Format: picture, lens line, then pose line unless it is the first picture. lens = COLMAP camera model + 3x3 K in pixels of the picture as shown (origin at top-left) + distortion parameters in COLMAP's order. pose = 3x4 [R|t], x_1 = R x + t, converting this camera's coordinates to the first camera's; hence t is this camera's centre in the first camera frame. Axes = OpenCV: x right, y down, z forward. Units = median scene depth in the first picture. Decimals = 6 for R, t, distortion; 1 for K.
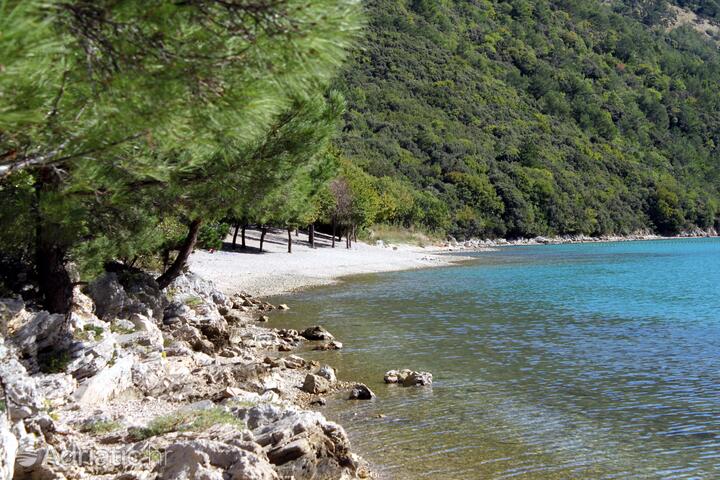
lens RADIAL K [[1988.1, 0, 359.7], [0, 1988.1, 240.6], [0, 0, 1]] dist [0.023629, 0.000000]
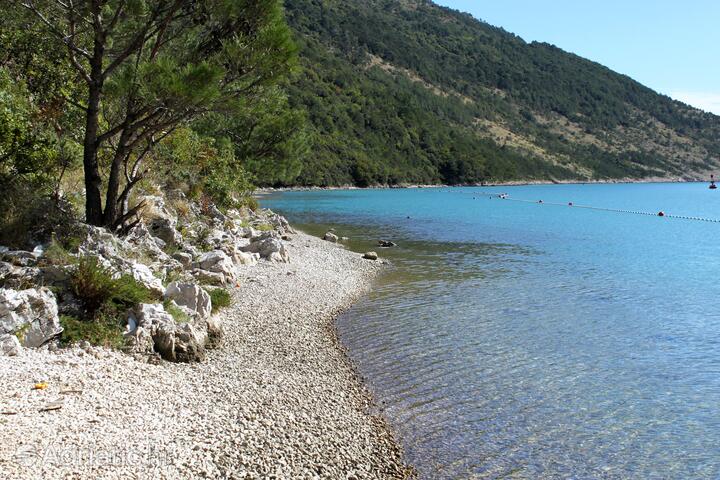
lens RADIAL K [[1988.1, 0, 360.0], [0, 1988.1, 239.7], [0, 0, 1]] dist [0.023629, 0.000000]
pose [[0.990591, 0.012851, 0.136253, -0.089440], [-0.016604, 0.999512, 0.026447, -0.002606], [-0.135846, -0.028461, 0.990321, -0.763375]]
